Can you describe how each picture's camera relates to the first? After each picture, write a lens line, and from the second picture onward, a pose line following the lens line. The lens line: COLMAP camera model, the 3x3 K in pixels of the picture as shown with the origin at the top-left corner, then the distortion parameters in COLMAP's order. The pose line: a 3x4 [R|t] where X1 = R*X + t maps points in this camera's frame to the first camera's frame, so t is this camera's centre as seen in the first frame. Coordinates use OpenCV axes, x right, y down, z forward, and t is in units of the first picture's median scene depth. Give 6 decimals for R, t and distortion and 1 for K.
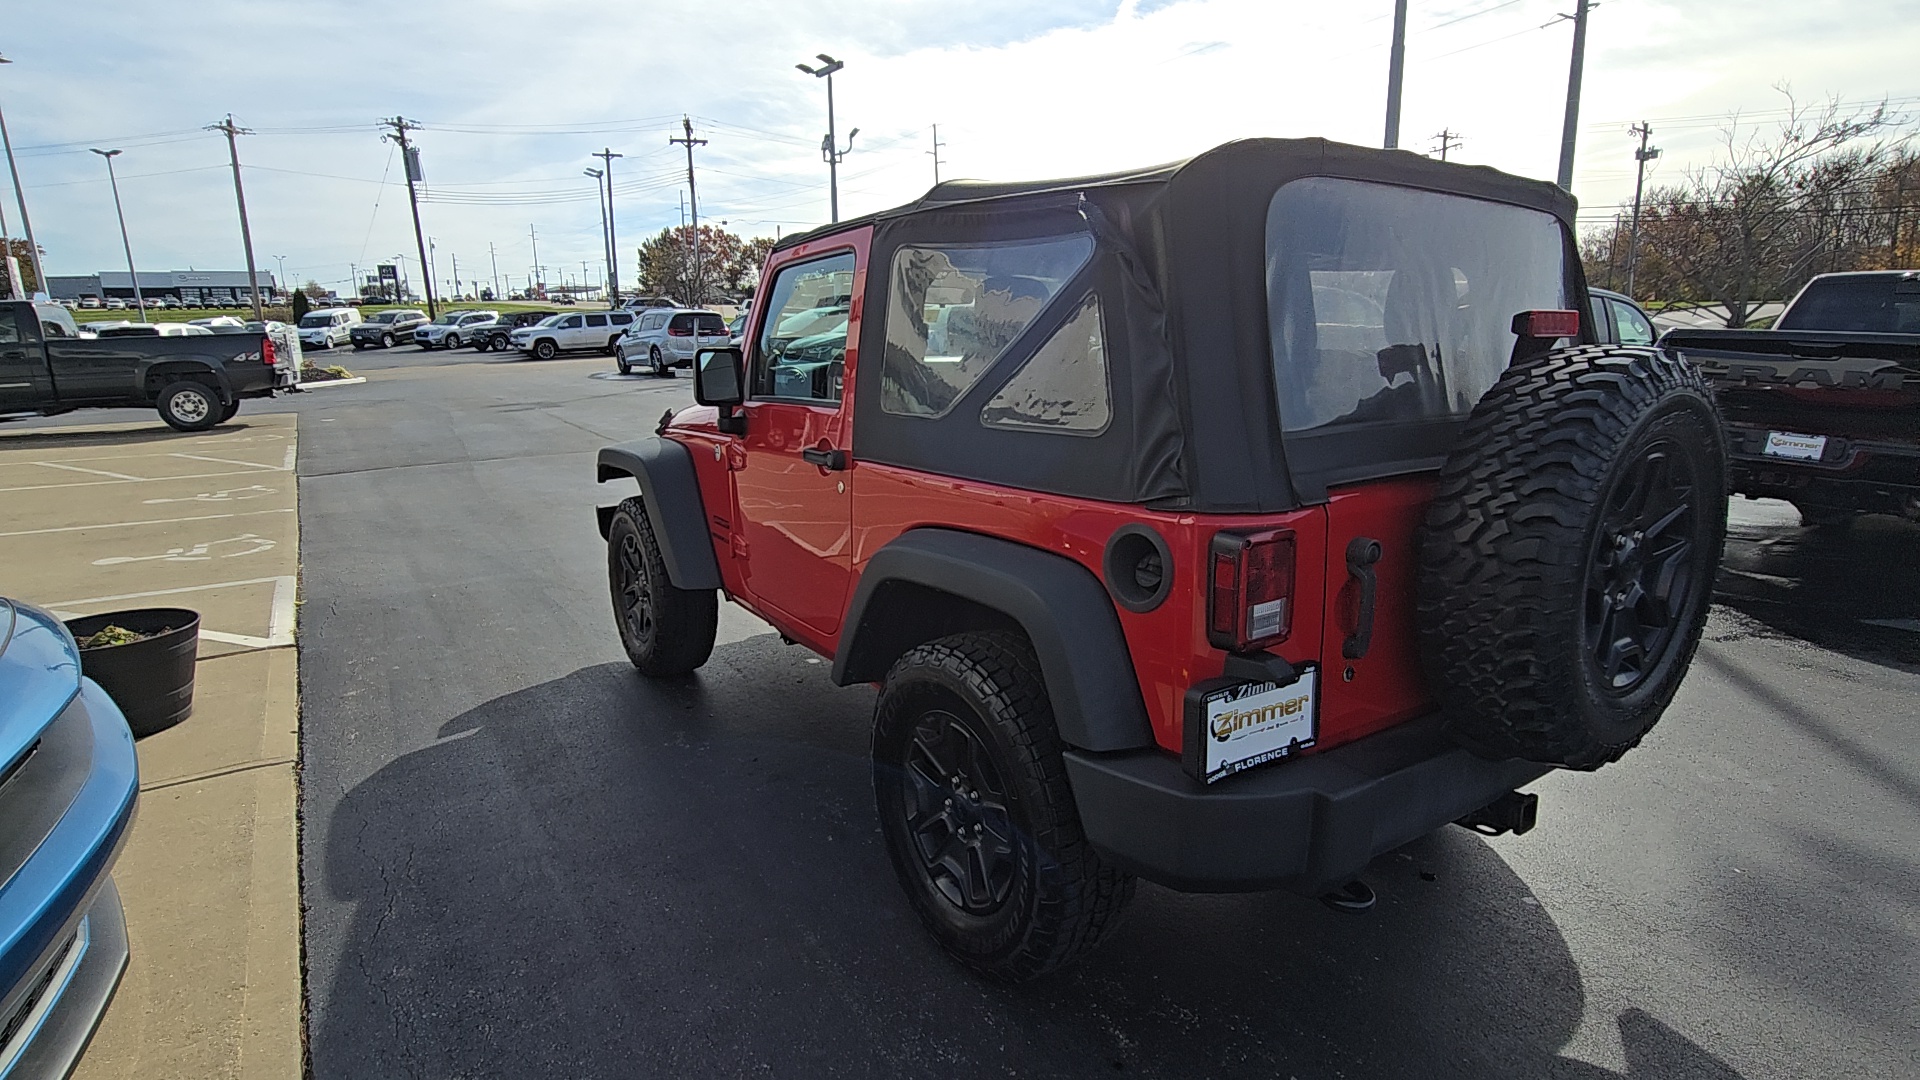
lens RADIAL K [[962.9, 0, 952.5], [0, 962.9, 543.5], [0, 0, 1]] dist [0.000619, -0.000453]
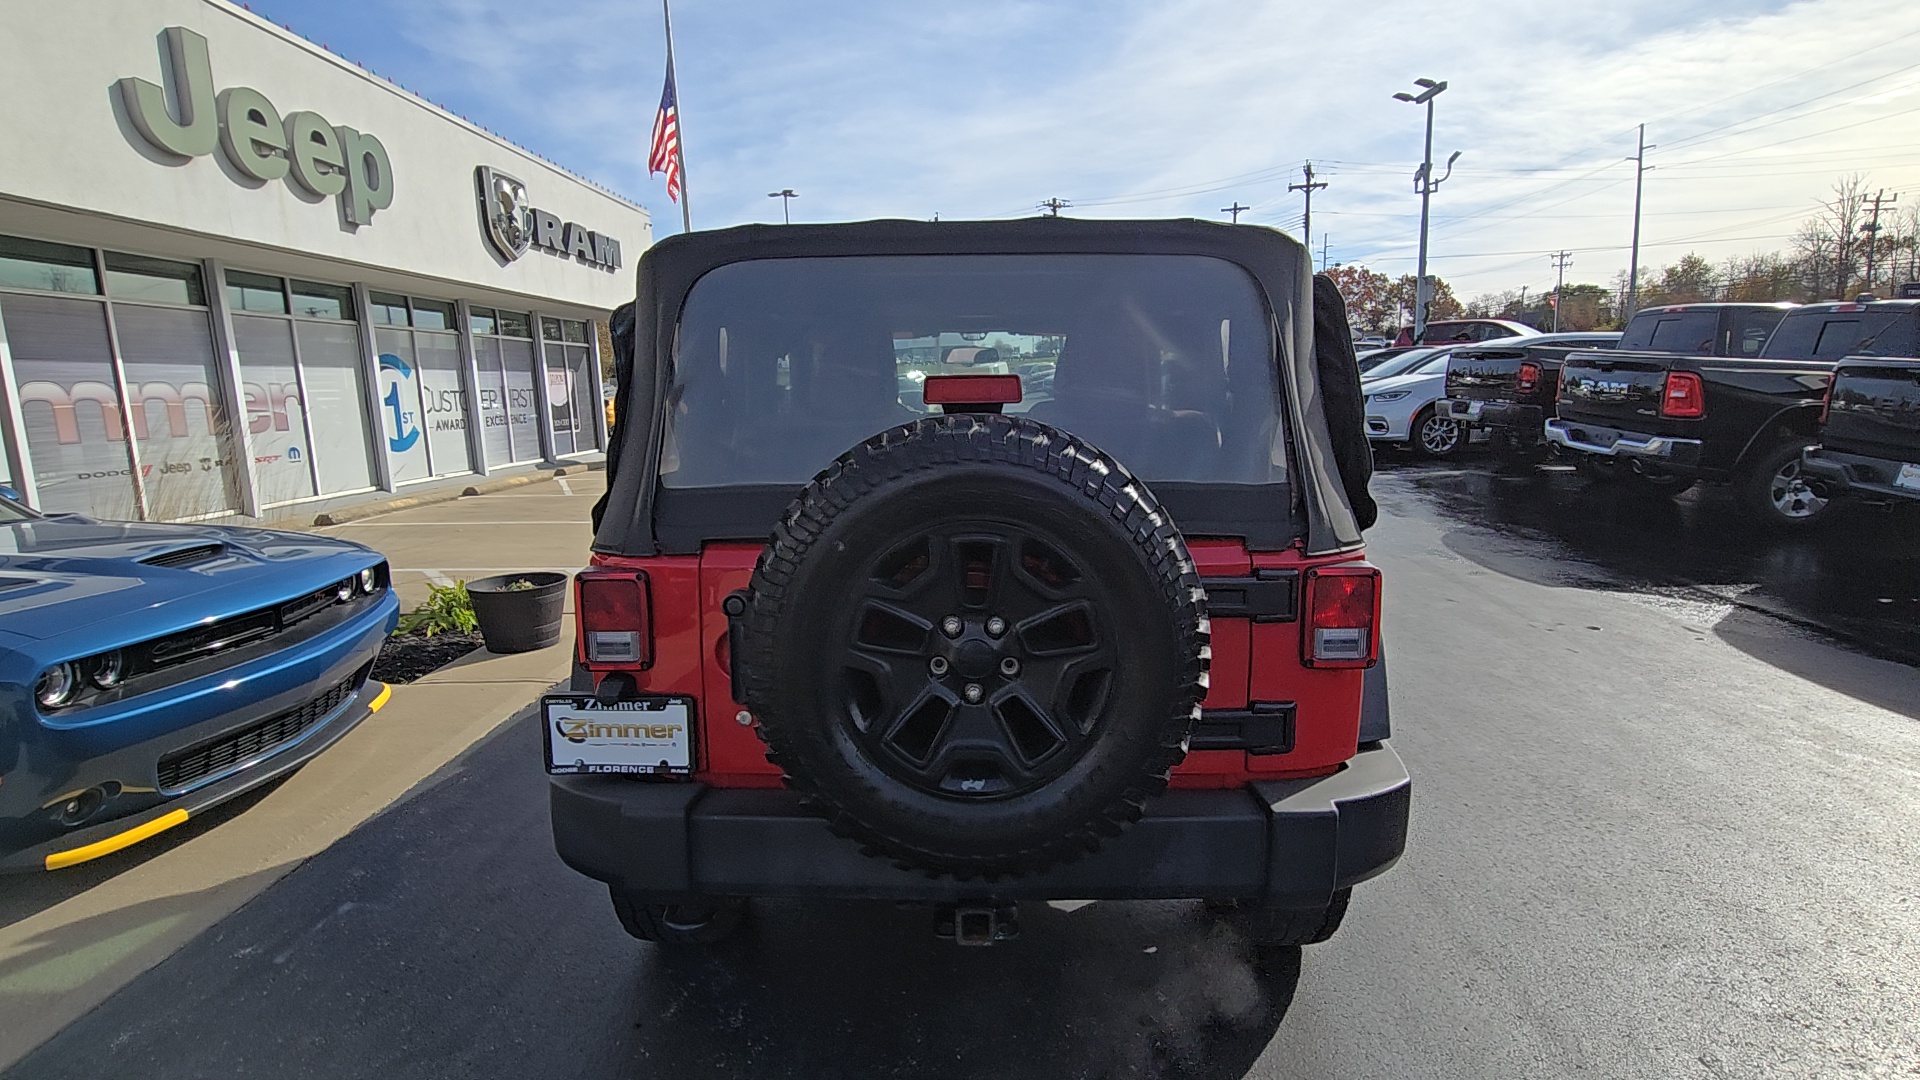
lens RADIAL K [[962.9, 0, 956.8], [0, 962.9, 547.0], [0, 0, 1]] dist [0.000619, -0.000453]
pose [[0.810140, 0.086471, -0.579824, 0.075140], [-0.110436, 0.993865, -0.006086, -0.004466], [0.575740, 0.068964, 0.814719, 0.016231]]
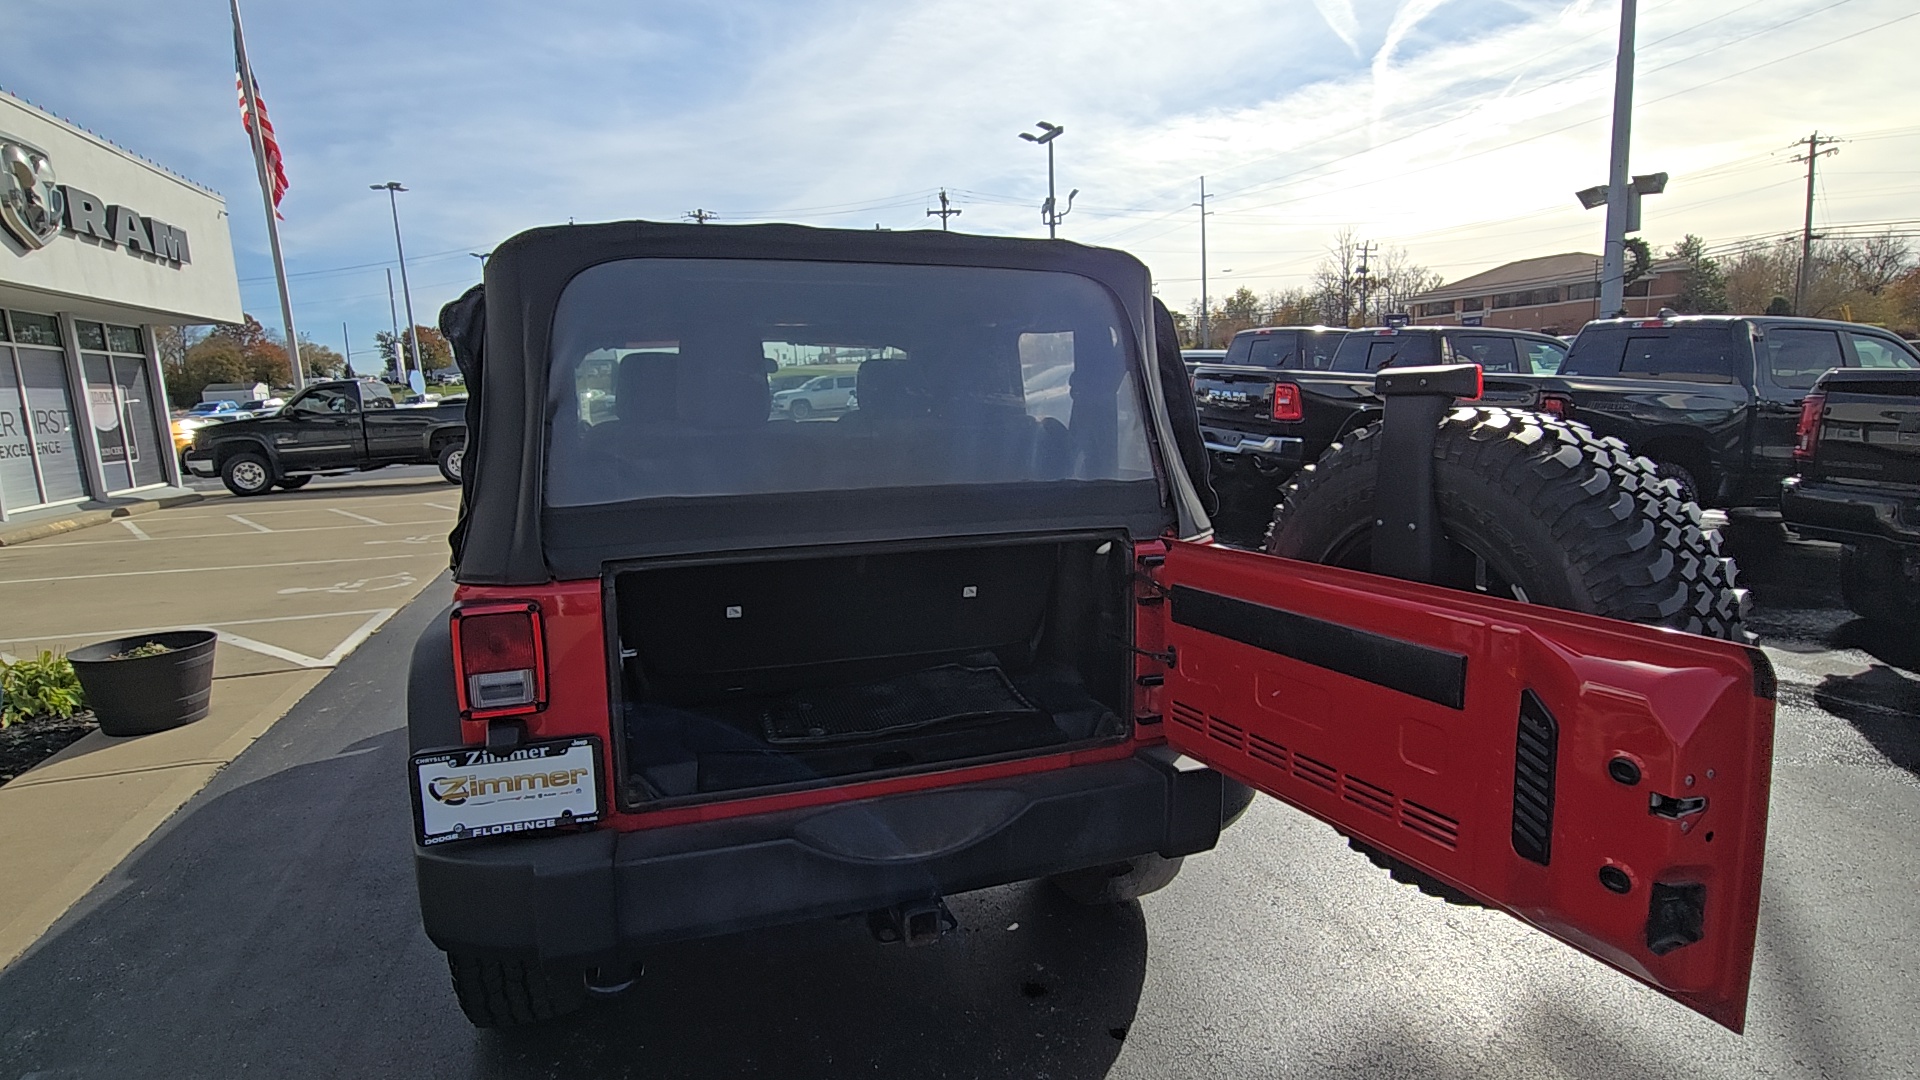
lens RADIAL K [[962.9, 0, 954.4], [0, 962.9, 545.9], [0, 0, 1]] dist [0.000619, -0.000453]
pose [[0.962303, 0.021805, -0.271103, 0.060363], [-0.036010, 0.998220, -0.047533, -0.002348], [0.269584, 0.055503, 0.961376, 0.007917]]
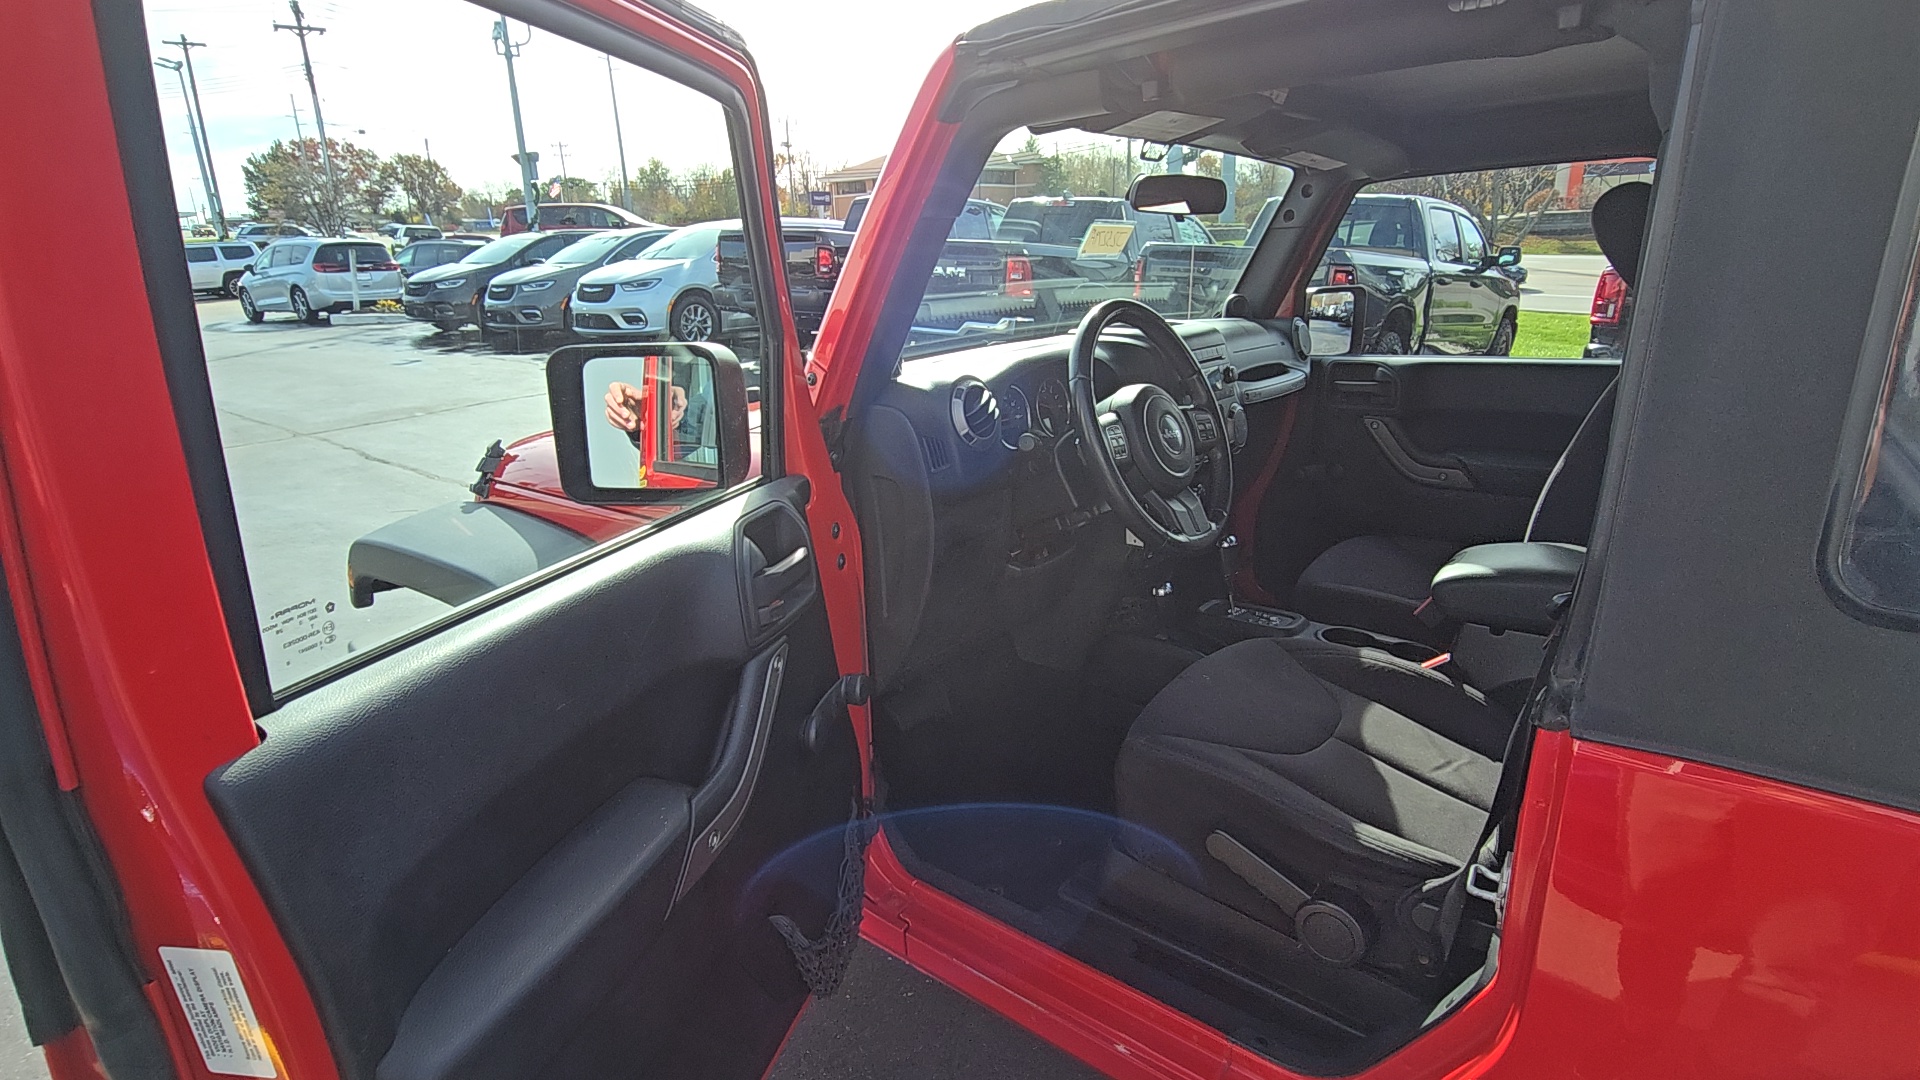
lens RADIAL K [[962.9, 0, 950.2], [0, 962.9, 539.6], [0, 0, 1]] dist [0.000619, -0.000453]
pose [[0.955388, -0.100406, 0.277764, -0.032848], [0.080807, 0.993420, 0.081160, -0.017178], [-0.284085, -0.055094, 0.957215, 0.071648]]
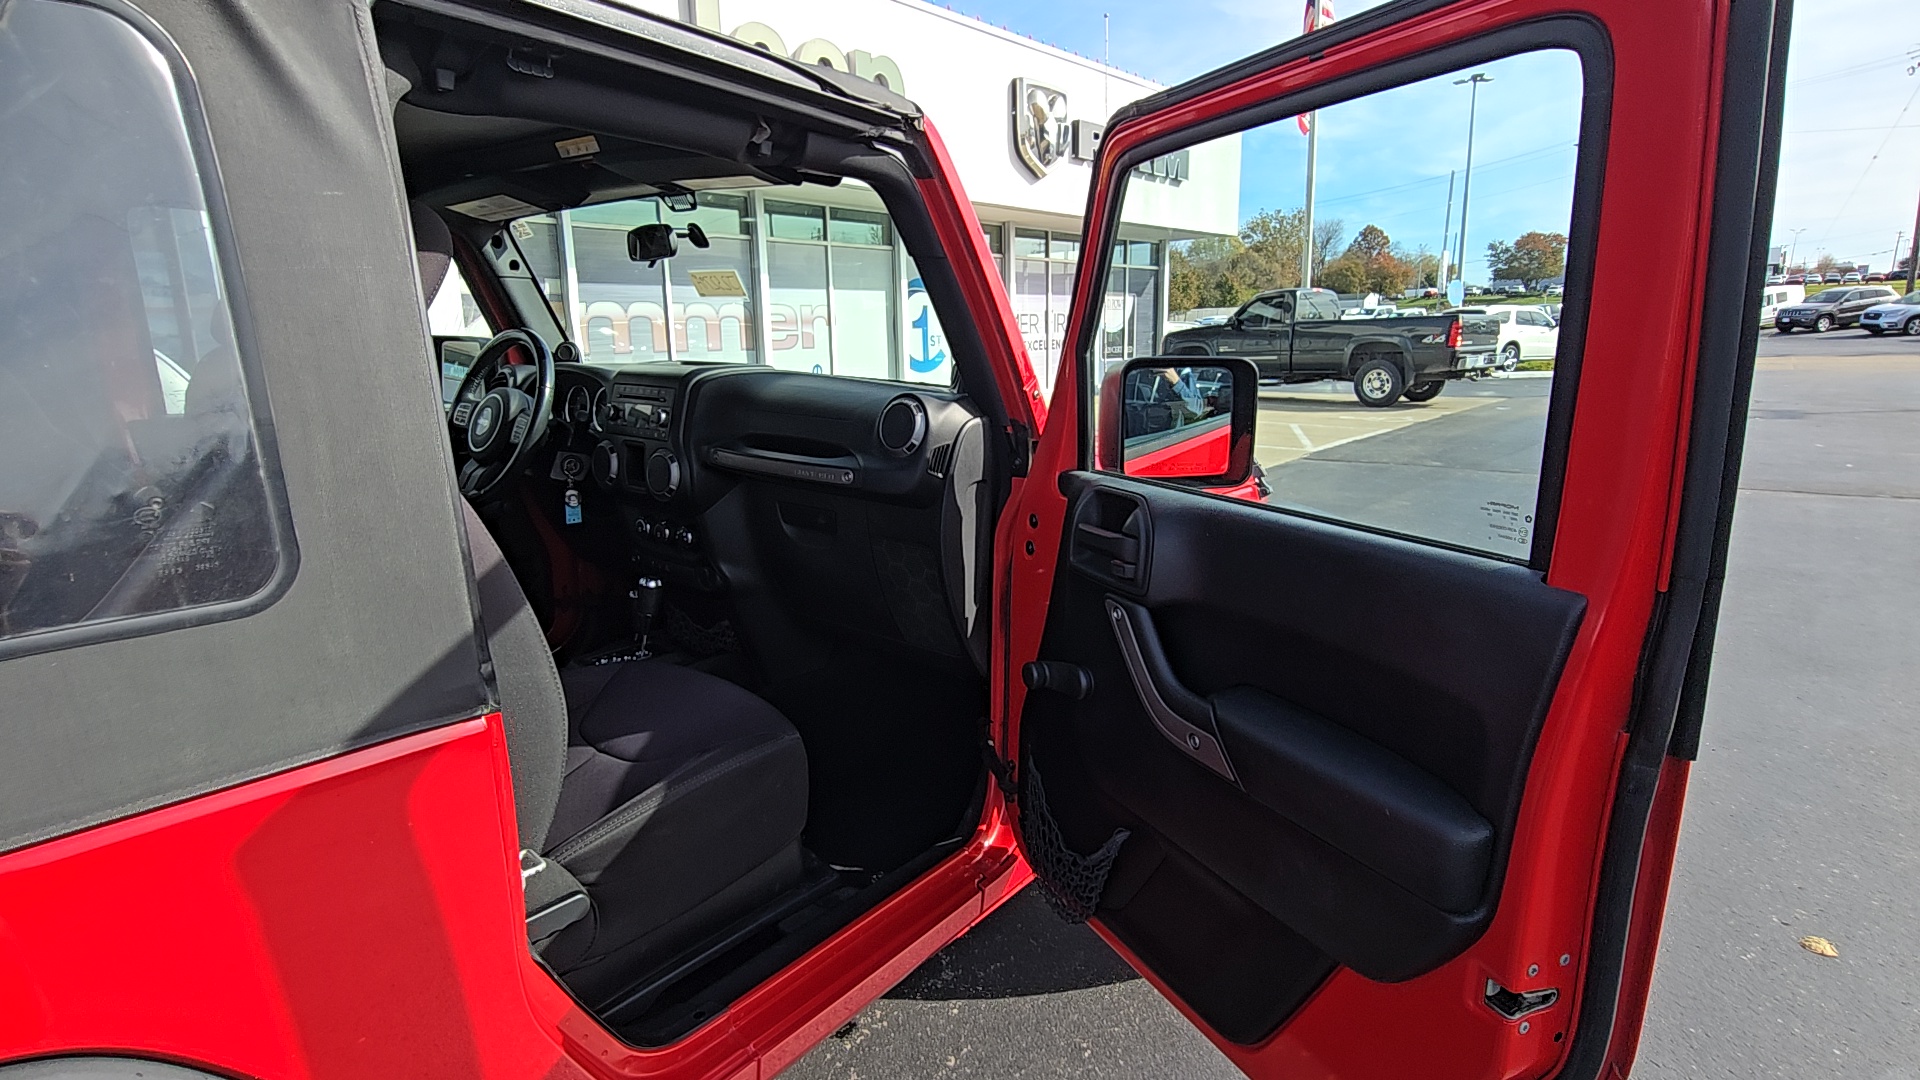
lens RADIAL K [[962.9, 0, 961.6], [0, 962.9, 546.3], [0, 0, 1]] dist [0.000619, -0.000453]
pose [[0.265193, 0.224144, -0.937780, 0.065203], [-0.204474, 0.963556, 0.172482, -0.027423], [0.942265, 0.146011, 0.301360, 0.125120]]
